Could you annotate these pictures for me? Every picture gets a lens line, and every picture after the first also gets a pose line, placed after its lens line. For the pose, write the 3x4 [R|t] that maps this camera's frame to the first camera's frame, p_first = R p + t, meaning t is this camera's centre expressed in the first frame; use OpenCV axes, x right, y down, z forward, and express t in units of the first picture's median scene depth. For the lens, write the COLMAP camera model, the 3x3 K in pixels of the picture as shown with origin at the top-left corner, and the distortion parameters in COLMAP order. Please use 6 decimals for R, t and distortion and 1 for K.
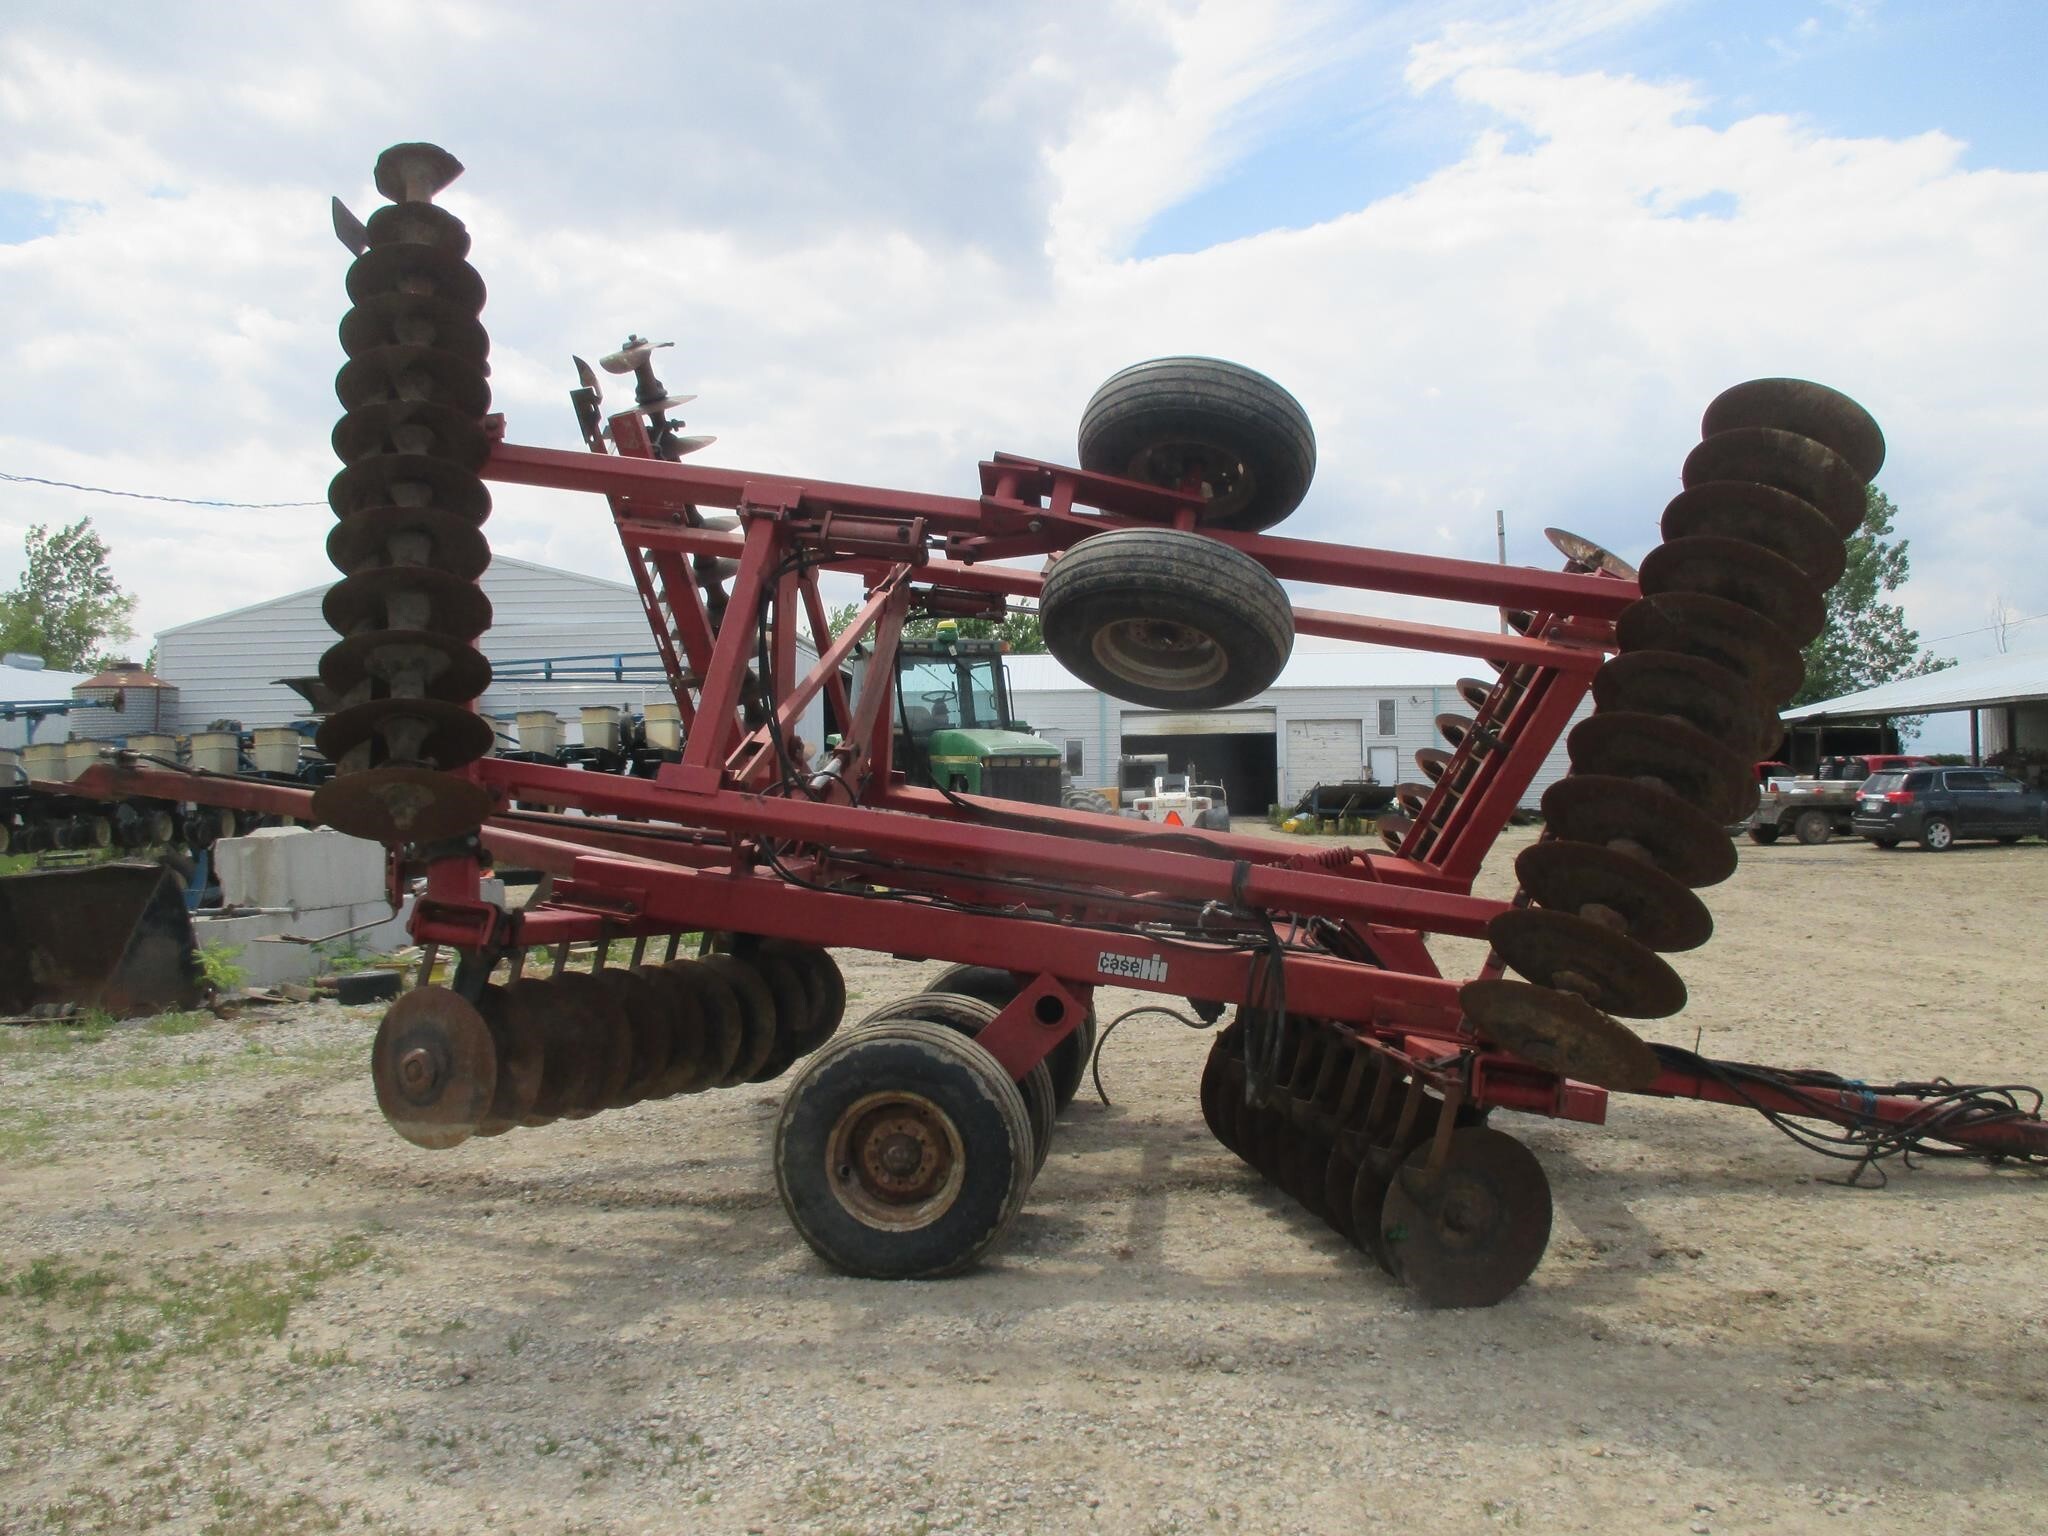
lens RADIAL K [[1766.0, 0, 1057.5], [0, 1766.0, 766.2], [0, 0, 1]] dist [-0.016903, -0.002060]
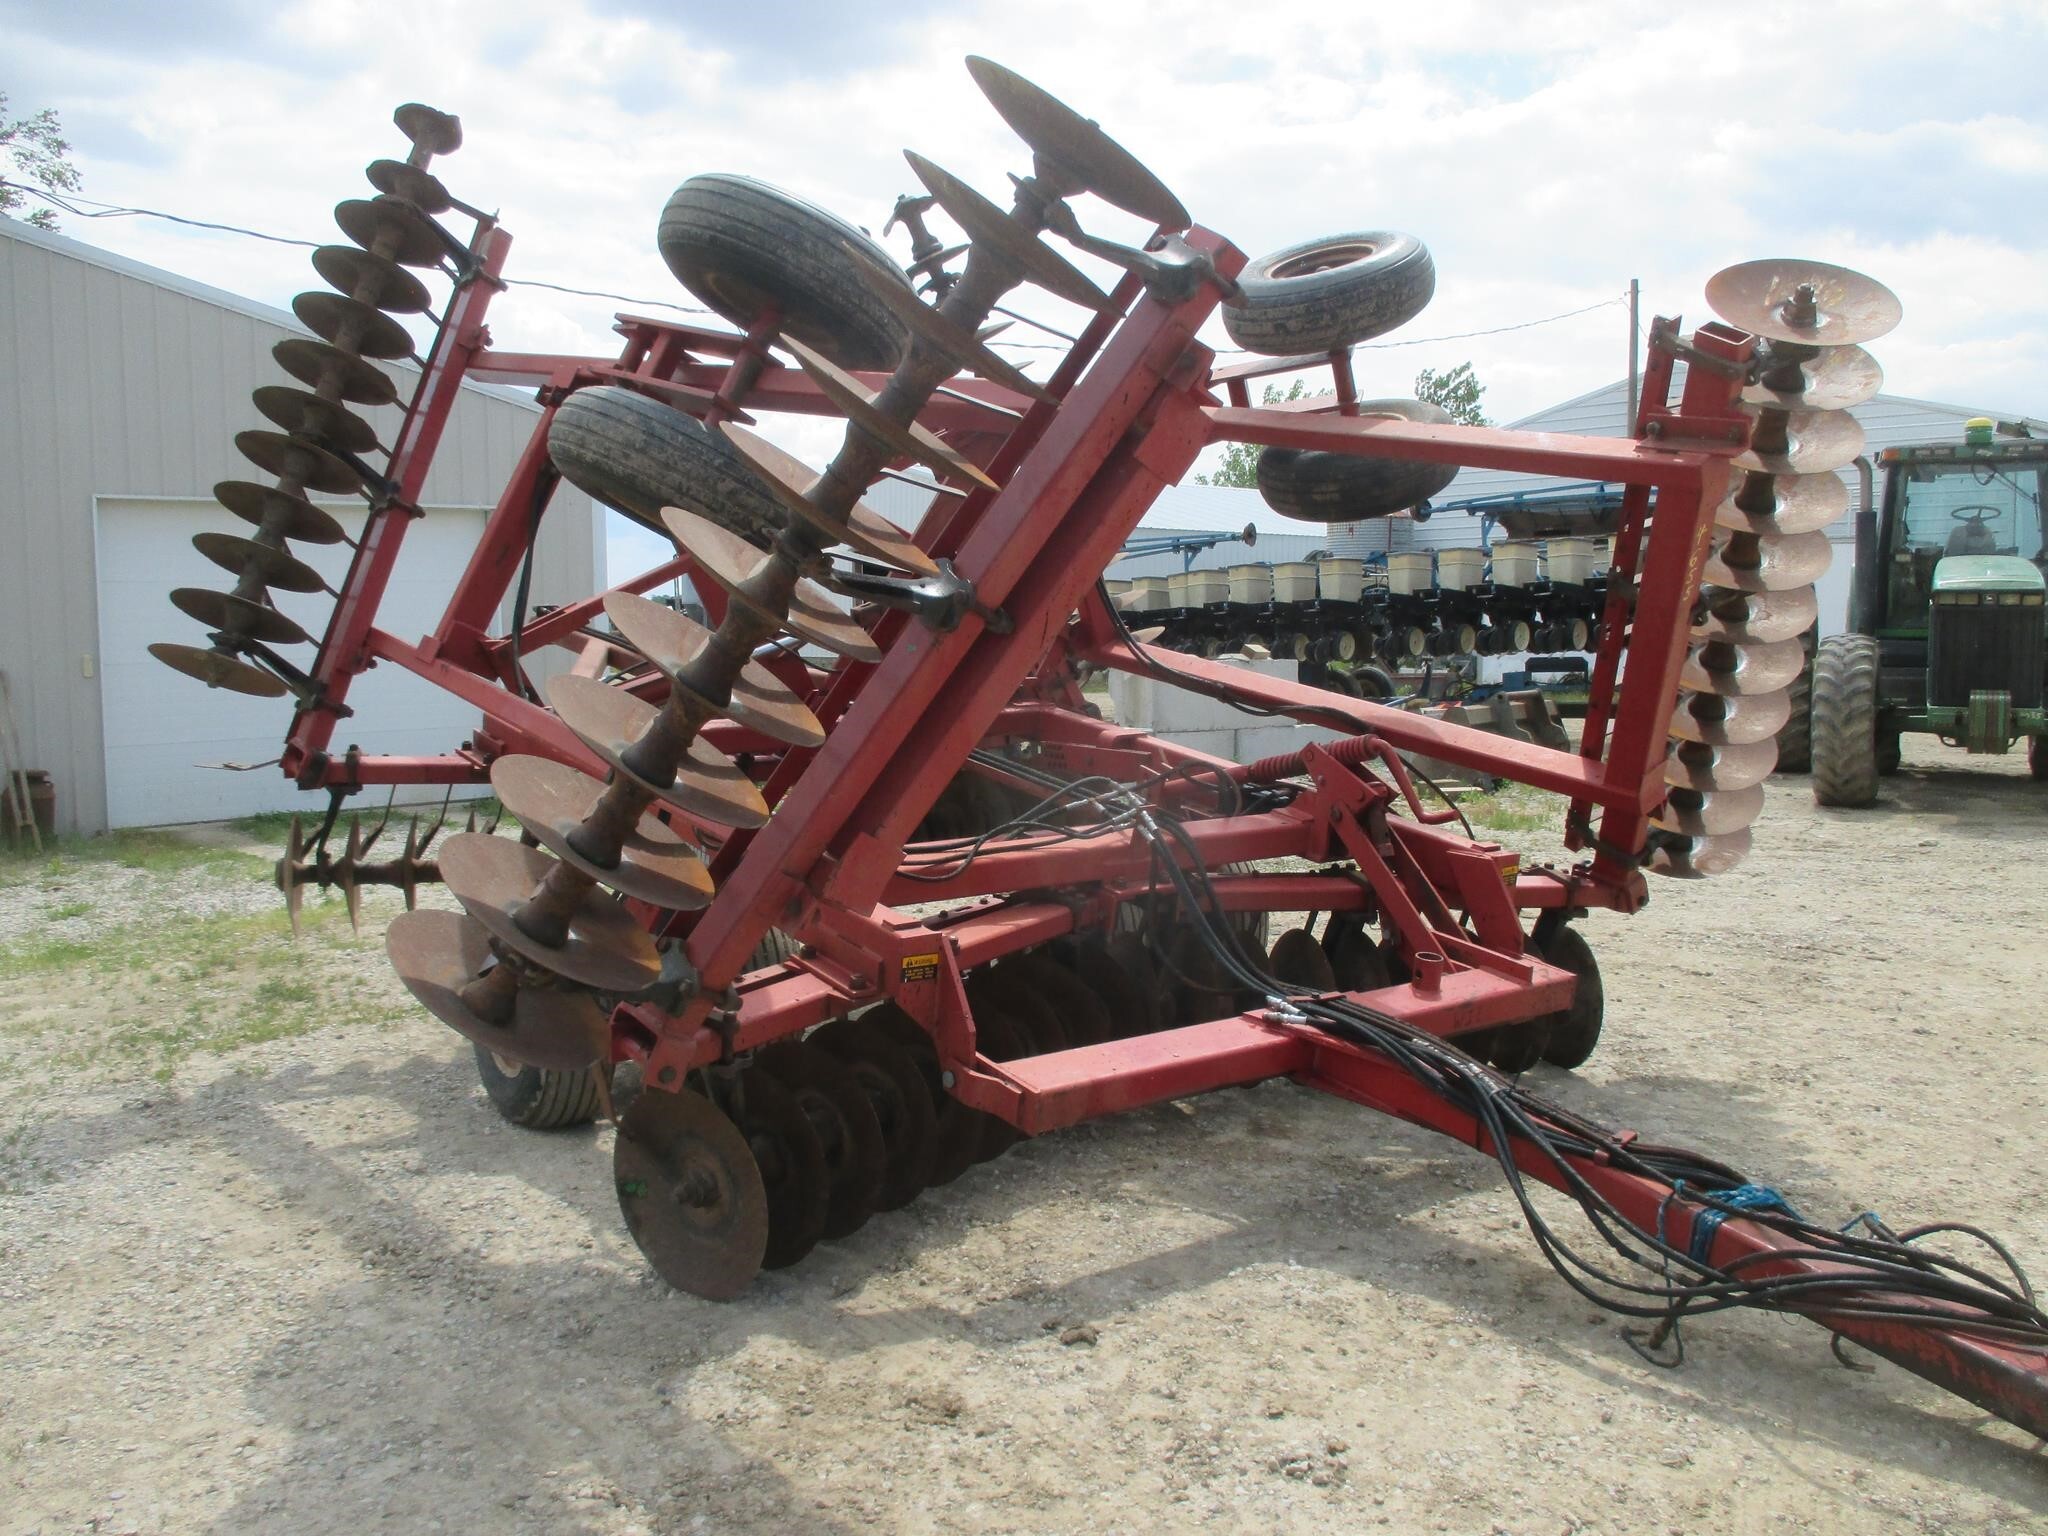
lens RADIAL K [[1766.0, 0, 1057.5], [0, 1766.0, 766.2], [0, 0, 1]] dist [-0.016903, -0.002060]
pose [[0.666785, 0.075707, -0.741395, 0.108637], [0.002179, 0.994624, 0.103525, -0.003796], [0.745247, -0.070644, 0.663036, 0.066292]]
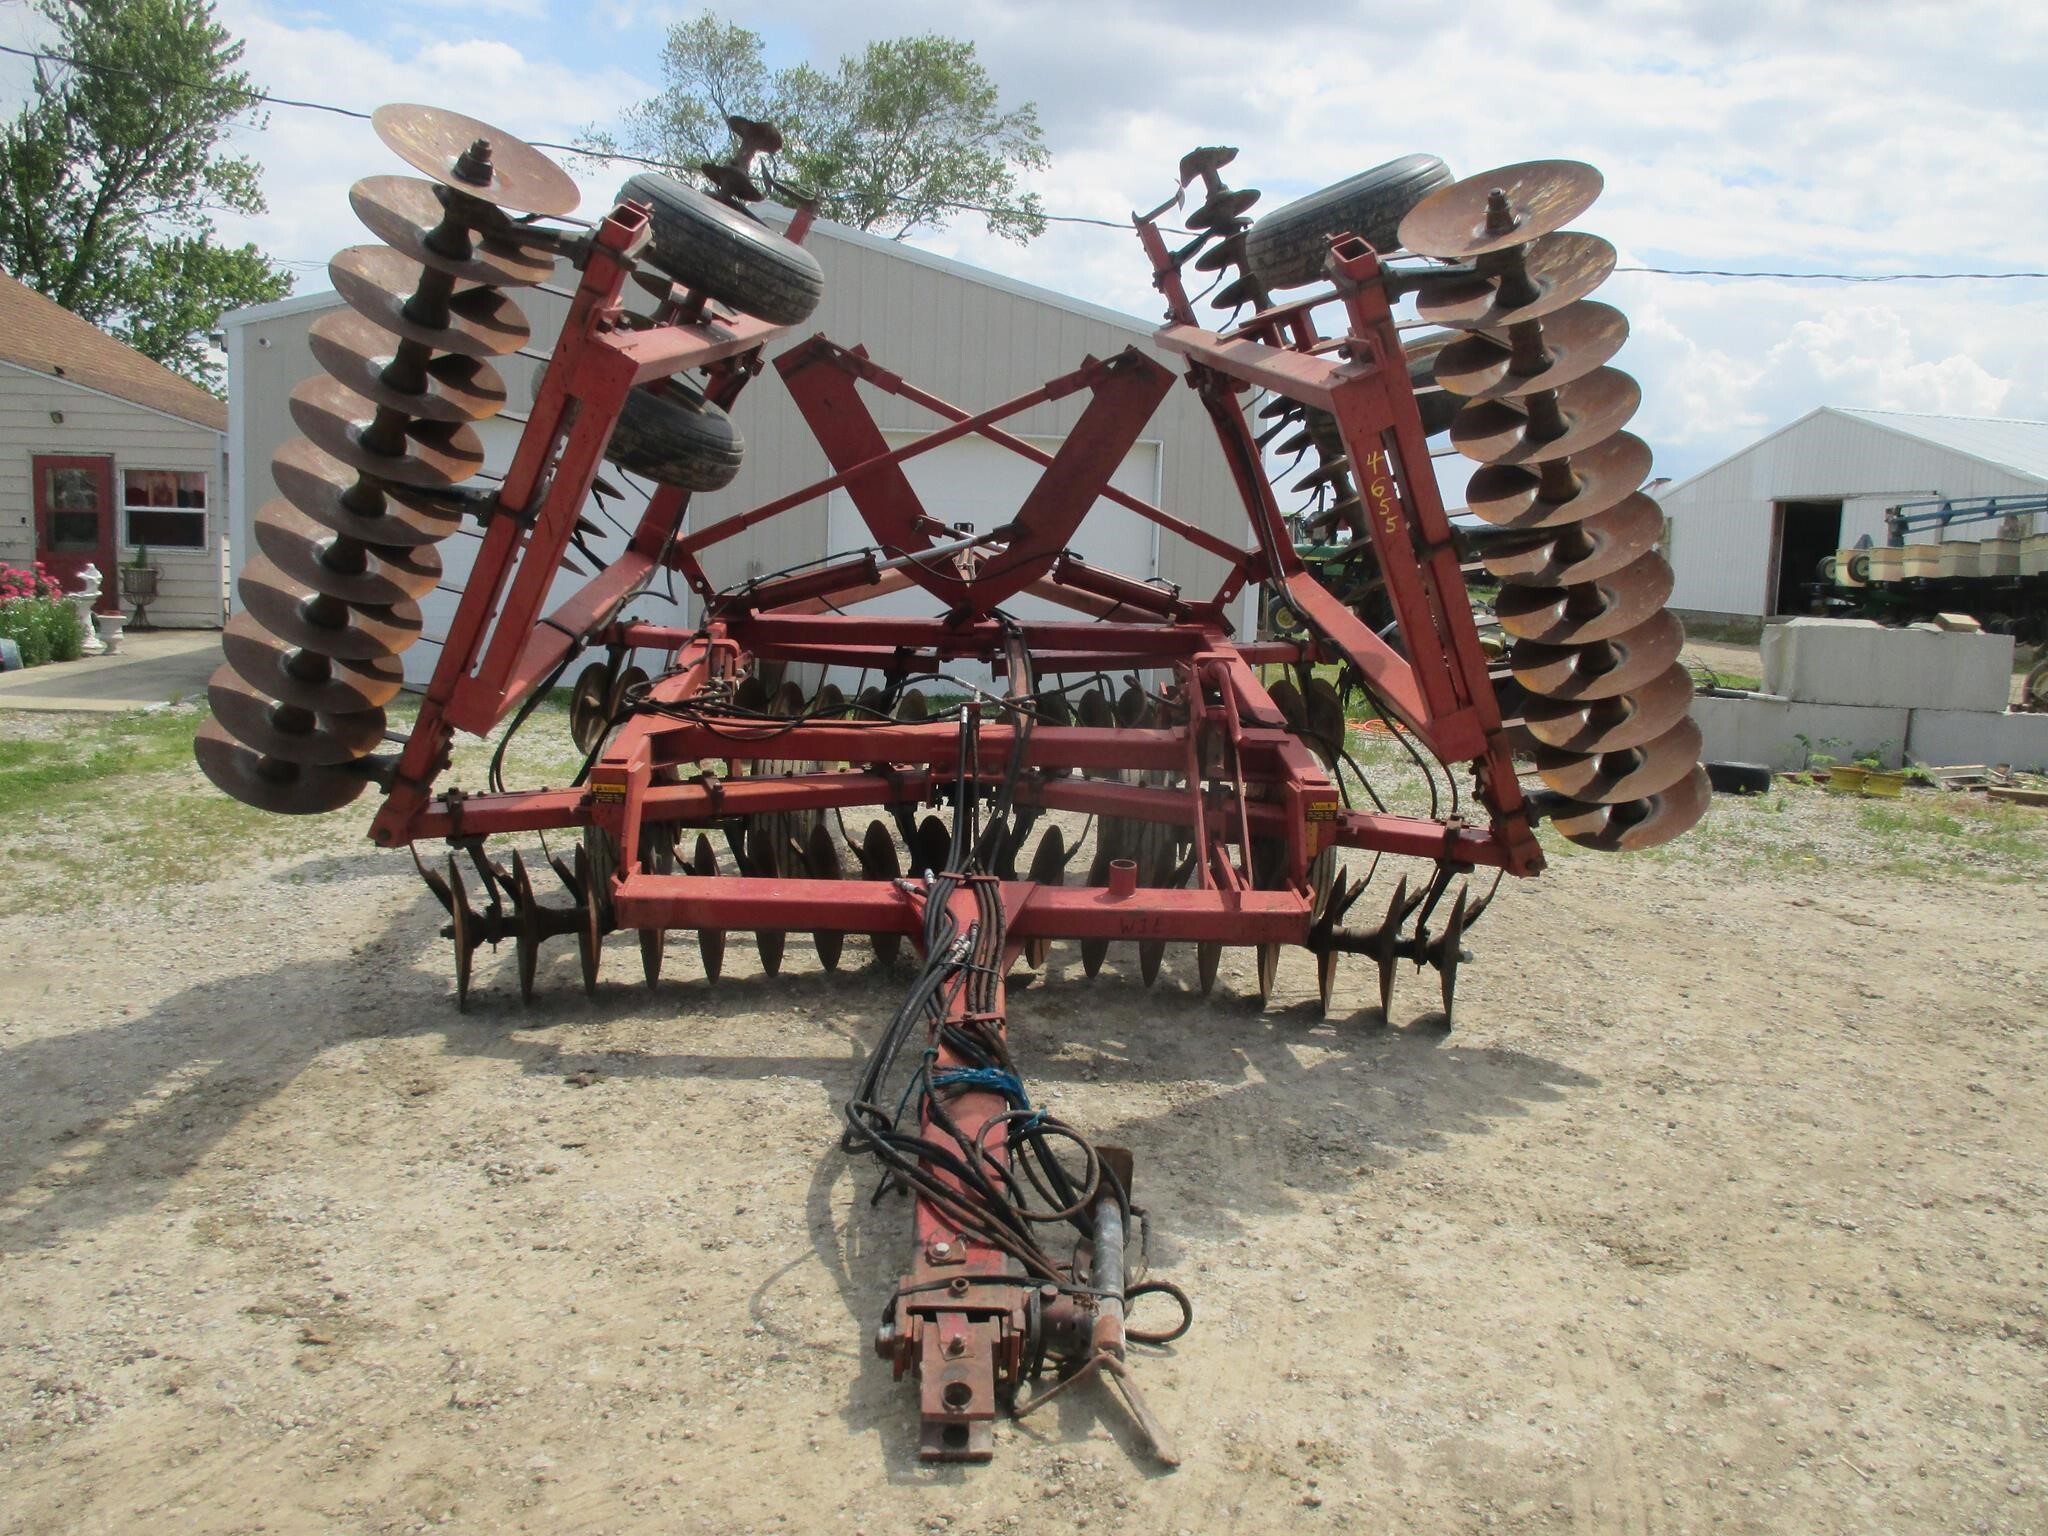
lens RADIAL K [[1766.0, 0, 1057.5], [0, 1766.0, 766.2], [0, 0, 1]] dist [-0.016903, -0.002060]
pose [[0.138850, 0.149001, -0.979040, 0.159583], [-0.037228, 0.988703, 0.145192, -0.003992], [0.989613, 0.016287, 0.142828, 0.138555]]
